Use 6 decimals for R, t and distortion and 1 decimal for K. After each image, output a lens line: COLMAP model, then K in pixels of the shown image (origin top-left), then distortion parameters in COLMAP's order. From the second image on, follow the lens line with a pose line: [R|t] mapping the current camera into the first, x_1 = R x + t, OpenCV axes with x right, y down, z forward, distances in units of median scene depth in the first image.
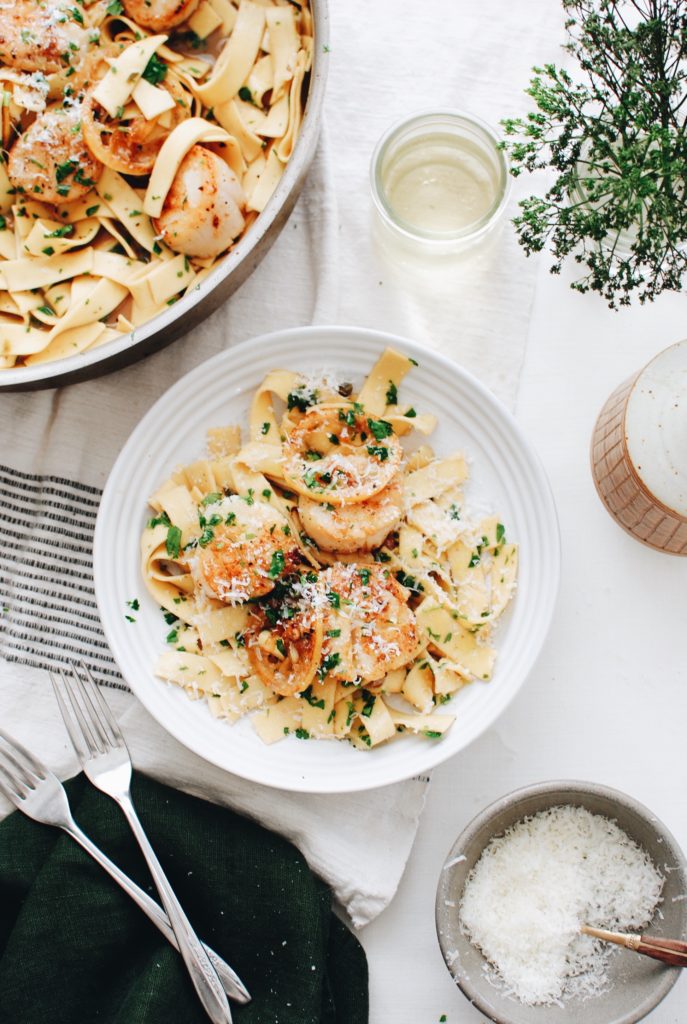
lens RADIAL K [[1581.2, 0, 343.5], [0, 1581.2, 512.0], [0, 0, 1]] dist [-0.237684, 0.024435]
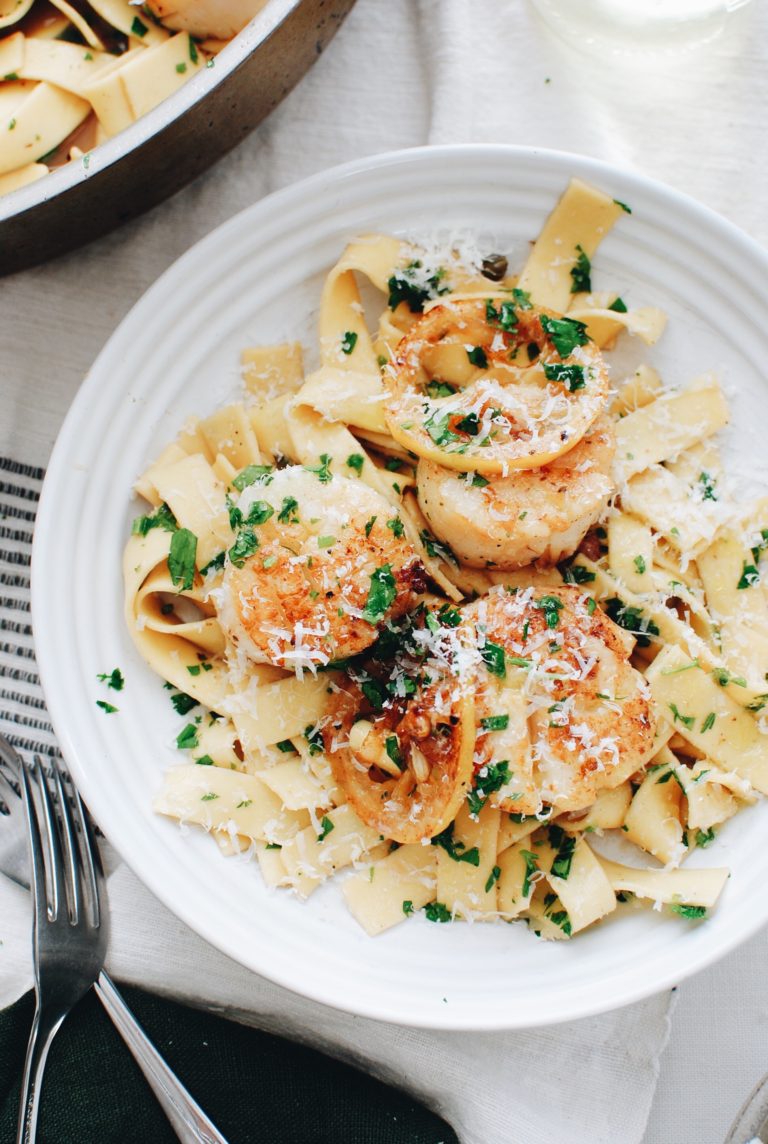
lens RADIAL K [[1766.5, 0, 384.0], [0, 1766.5, 572.0], [0, 0, 1]] dist [-0.237684, 0.024435]
pose [[0.999142, -0.034189, -0.023395, -0.026599], [0.034340, 0.999392, 0.006071, 0.022040], [0.023173, -0.006869, 0.999708, 0.410118]]
